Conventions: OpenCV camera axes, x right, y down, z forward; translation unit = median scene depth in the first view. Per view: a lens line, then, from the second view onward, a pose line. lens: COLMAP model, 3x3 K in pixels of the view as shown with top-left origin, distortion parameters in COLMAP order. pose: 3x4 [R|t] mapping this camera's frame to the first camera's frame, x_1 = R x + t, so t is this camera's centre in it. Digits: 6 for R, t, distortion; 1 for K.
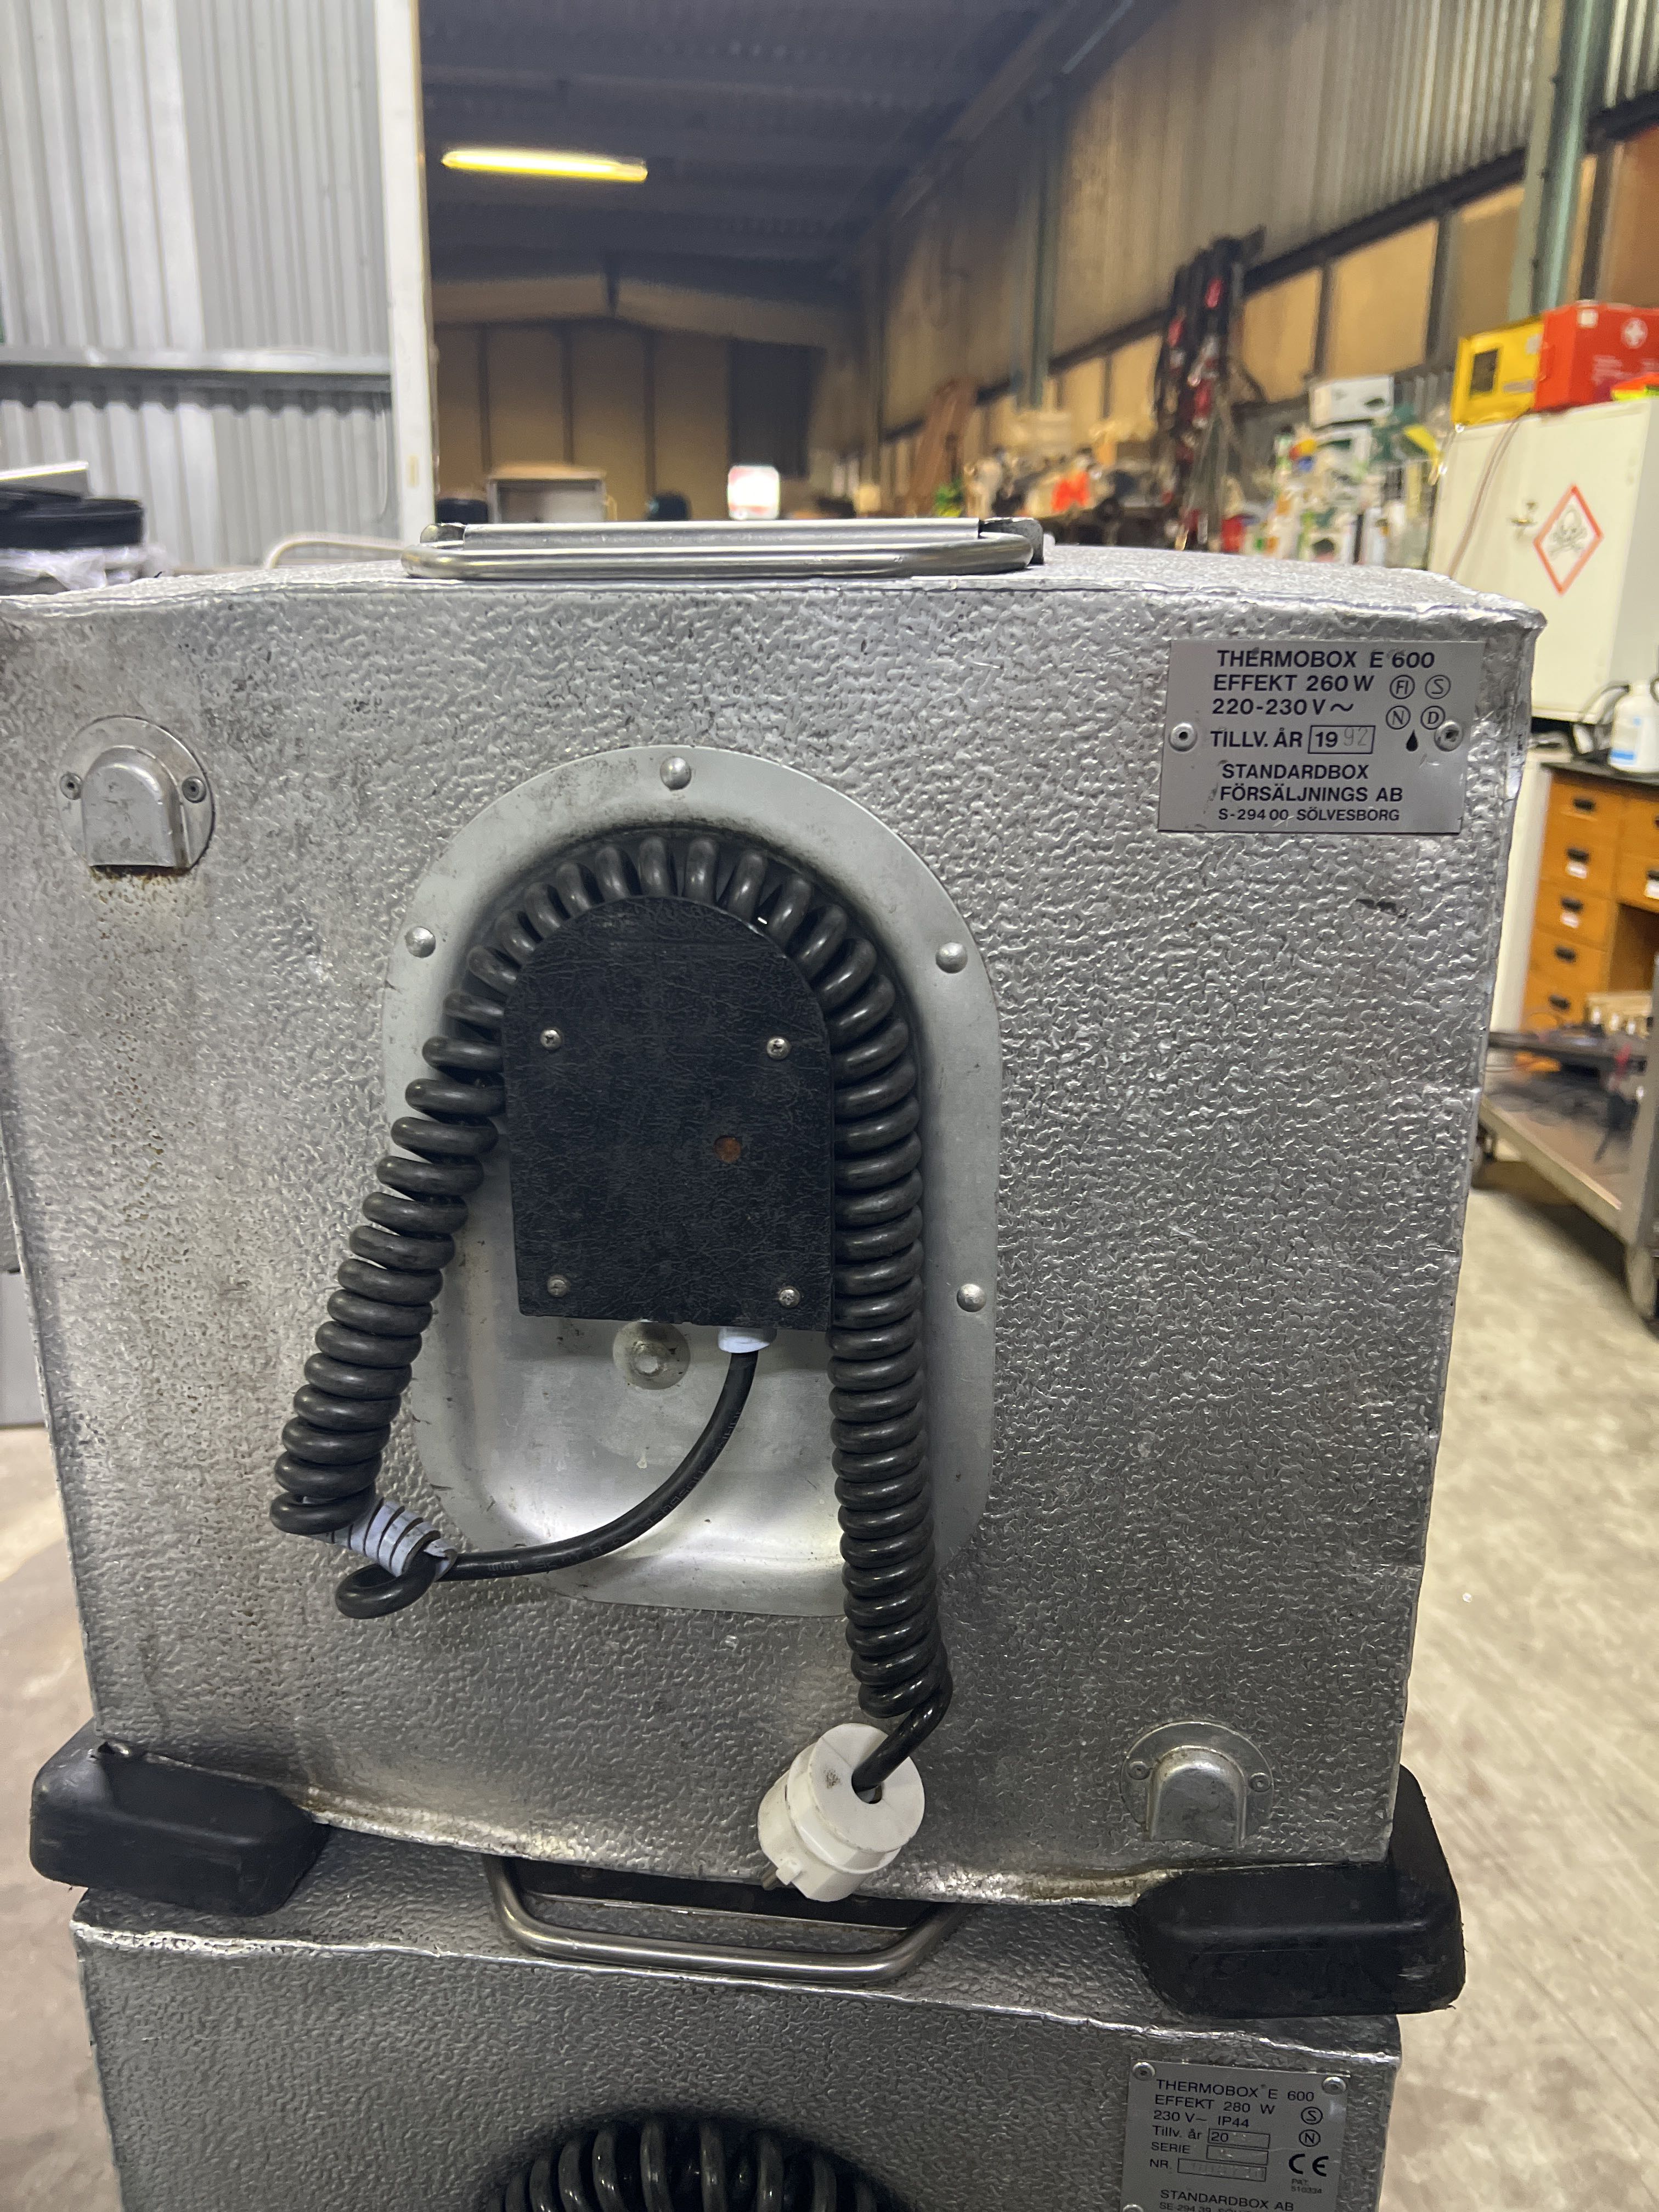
lens RADIAL K [[1665.8, 0, 823.6], [0, 1665.8, 1082.0], [0, 0, 1]] dist [0.024178, -0.044064]
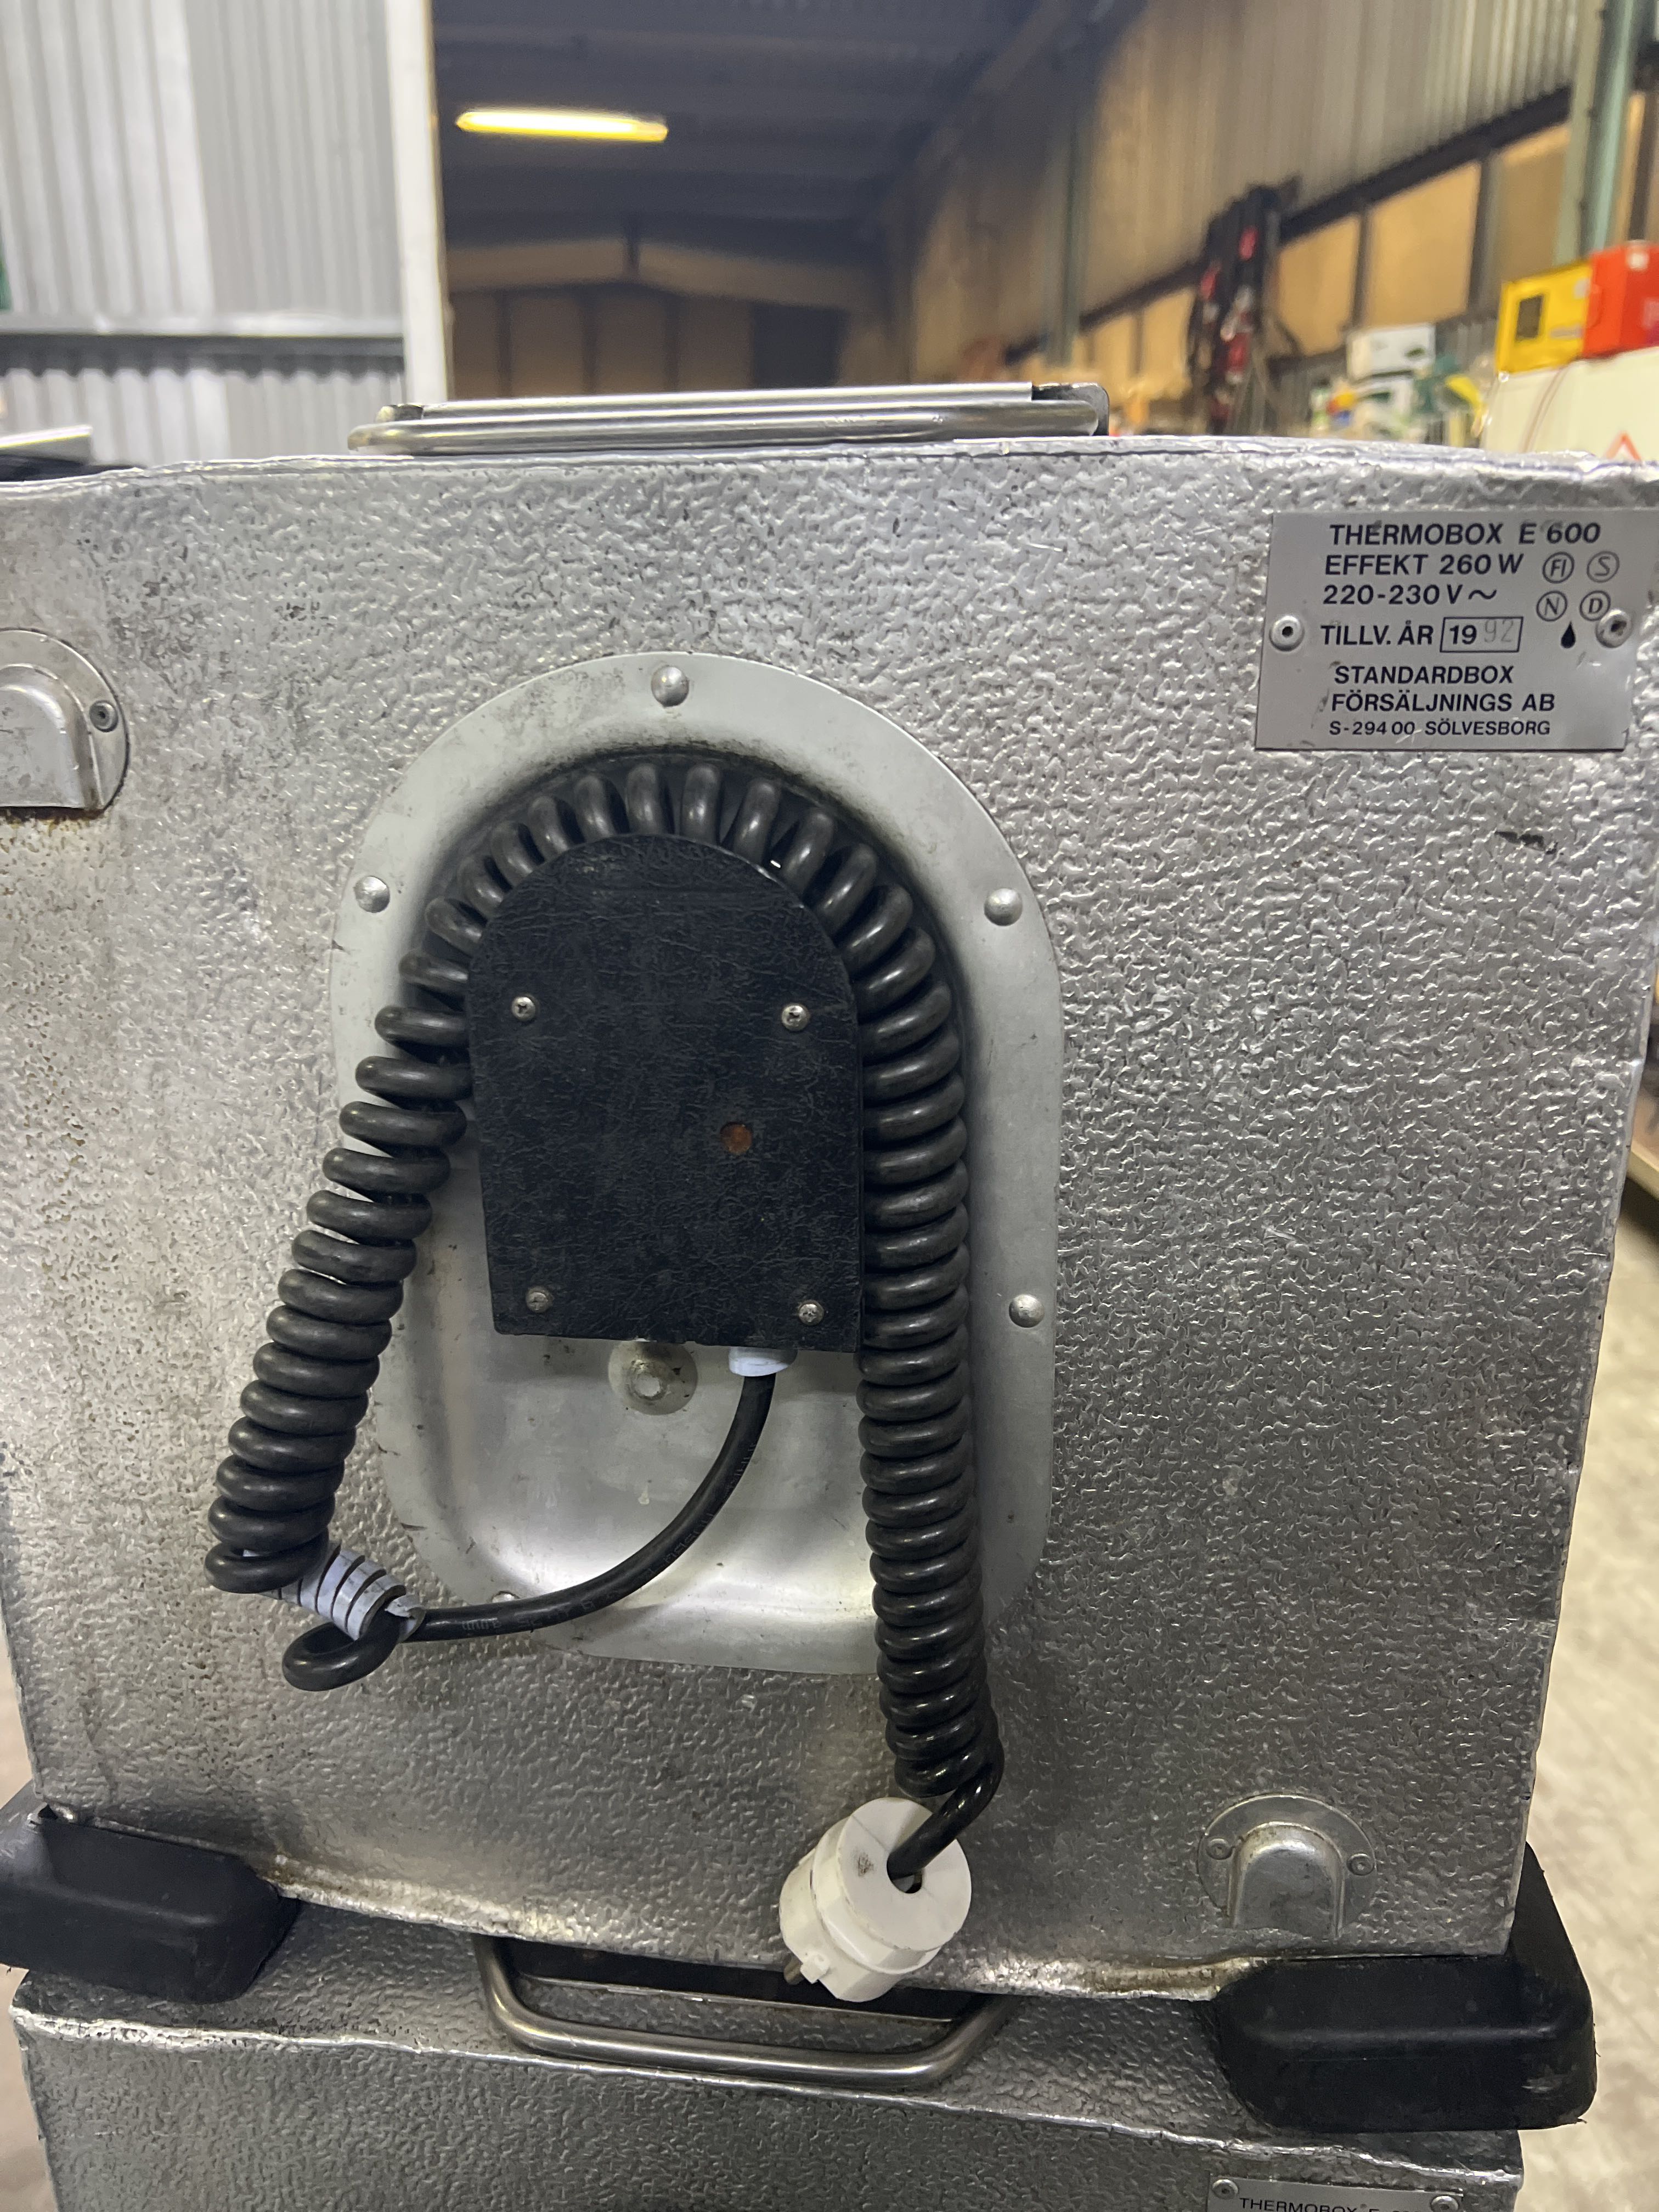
lens RADIAL K [[1665.8, 0, 820.8], [0, 1665.8, 1102.5], [0, 0, 1]] dist [0.024178, -0.044064]
pose [[0.999811, -0.005960, -0.018529, 0.000365], [0.006458, 0.999615, 0.026978, -0.000032], [0.018361, -0.027093, 0.999464, 0.138600]]
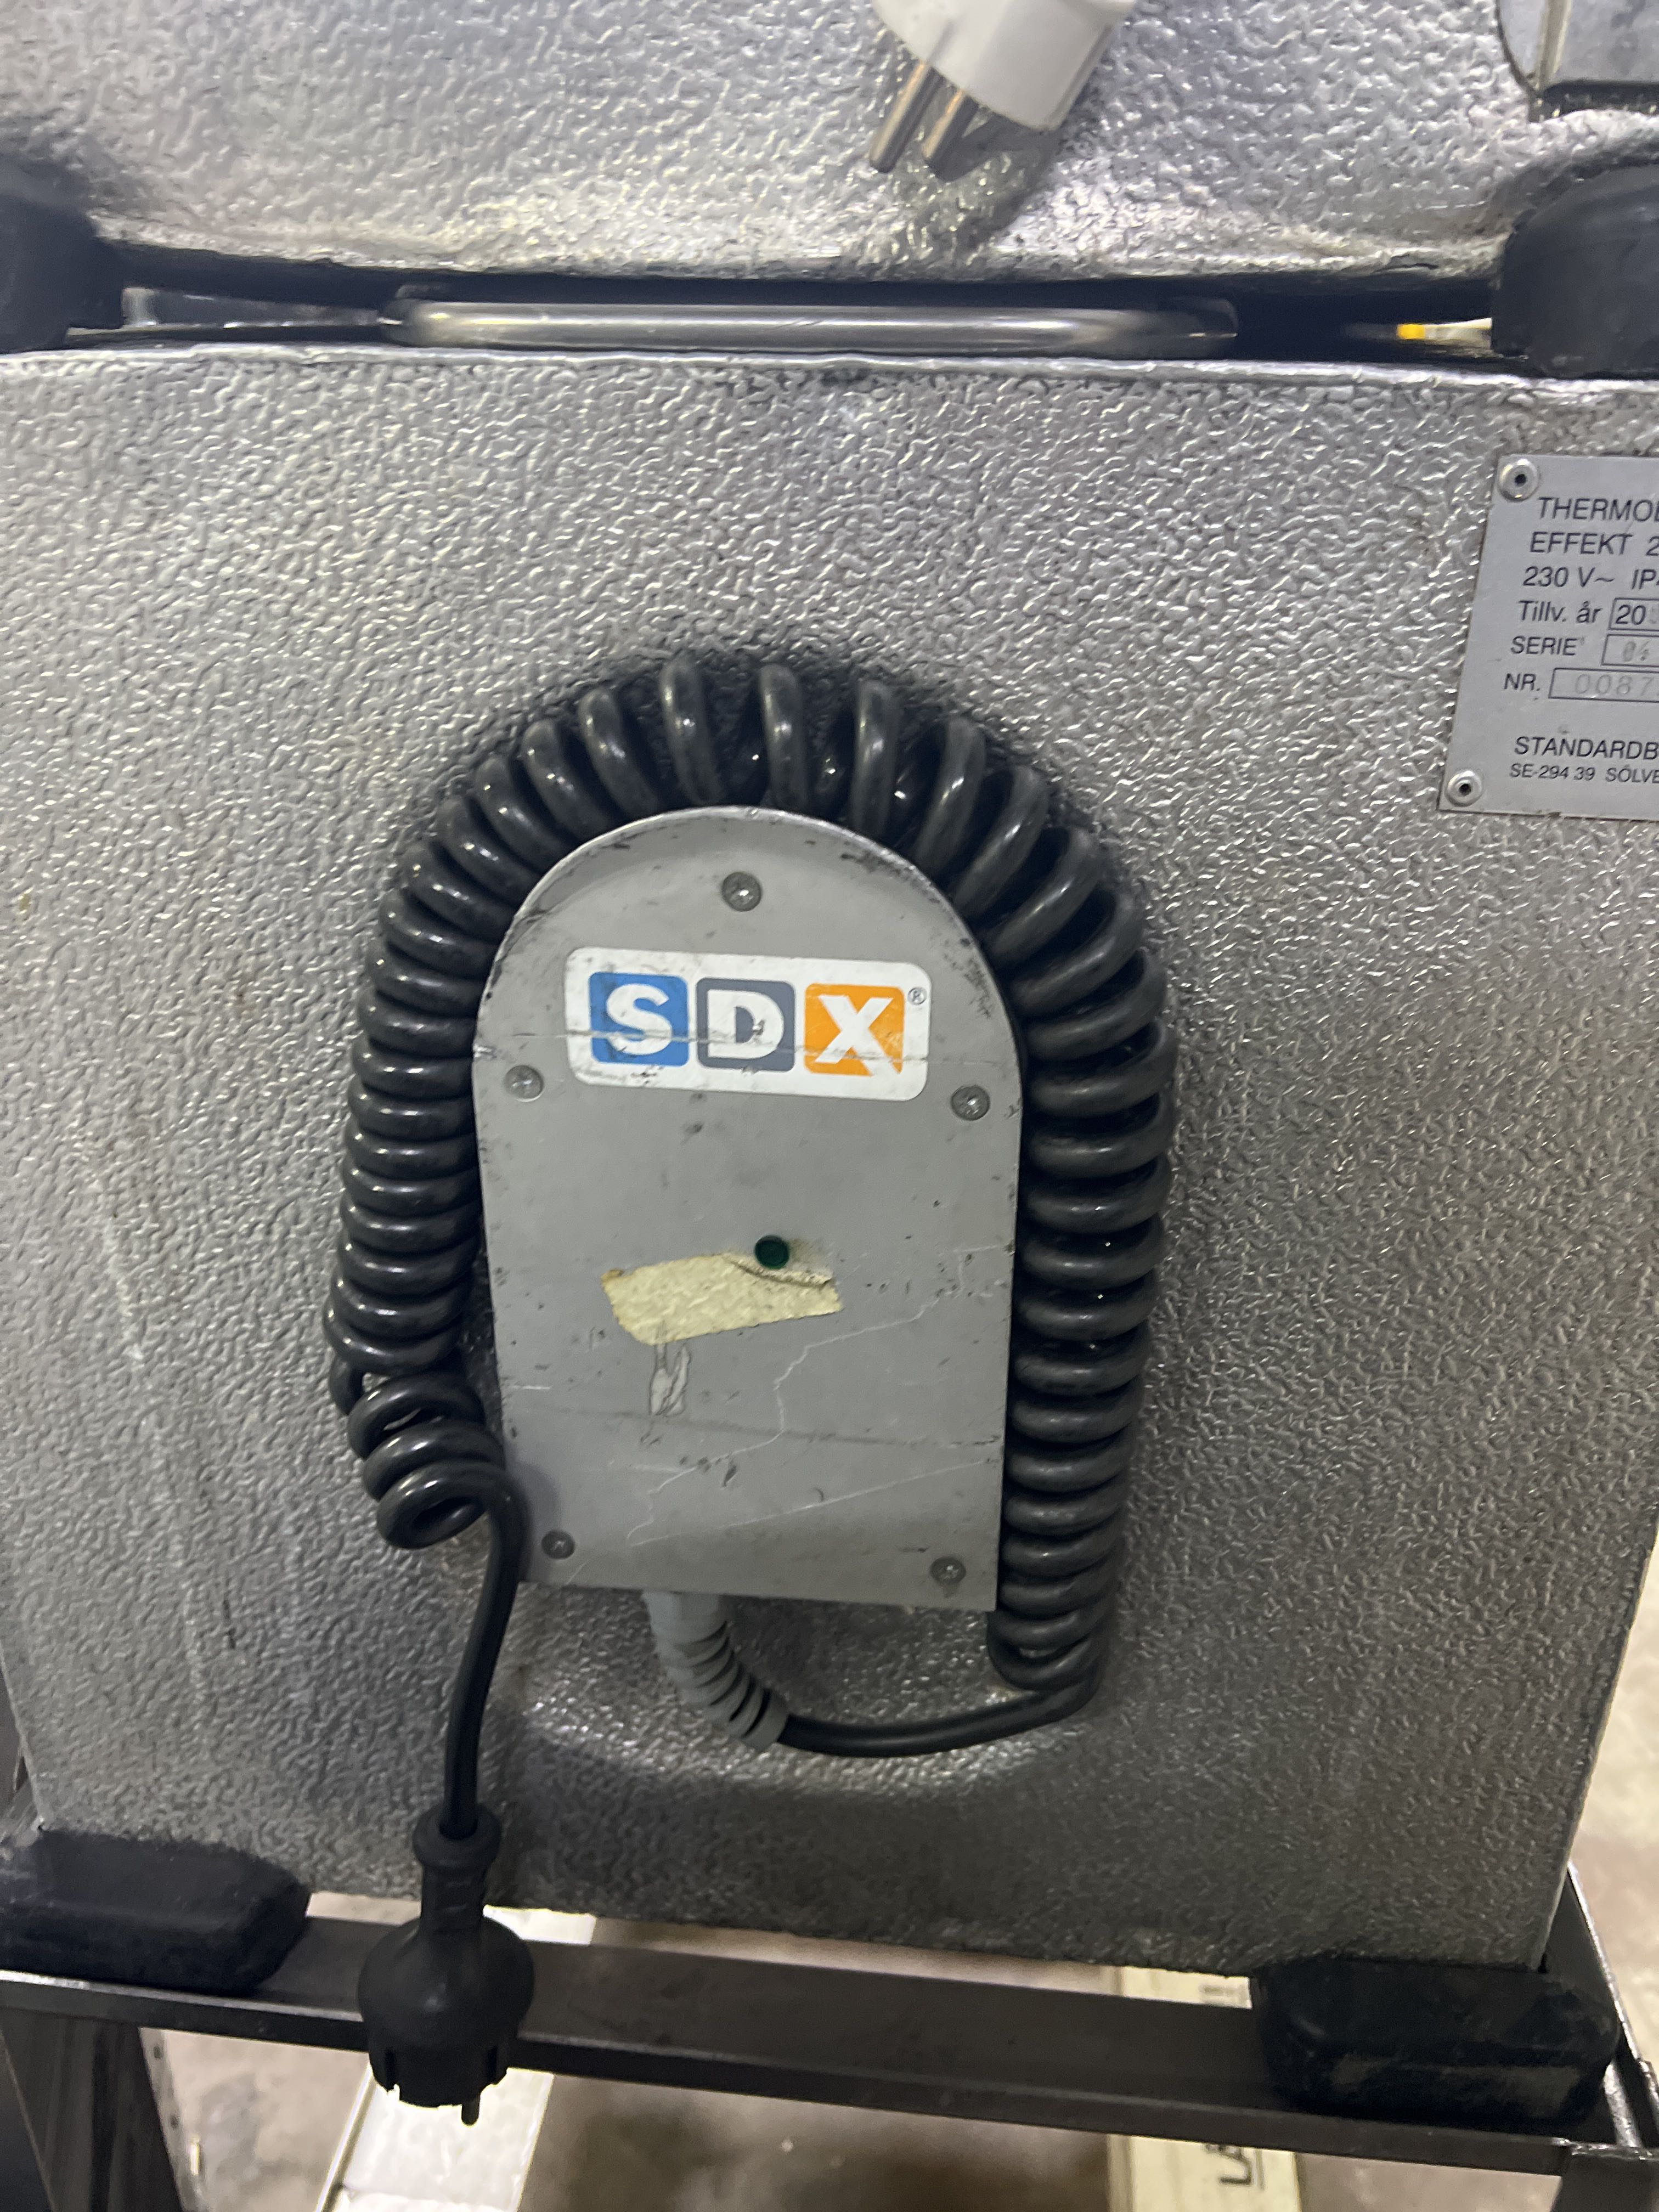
lens RADIAL K [[1665.8, 0, 828.3], [0, 1665.8, 1107.3], [0, 0, 1]] dist [0.024178, -0.044064]
pose [[0.999359, 0.003606, 0.035619, -0.069757], [-0.008195, 0.991540, 0.129546, 0.717508], [-0.034851, -0.129755, 0.990933, 0.385460]]
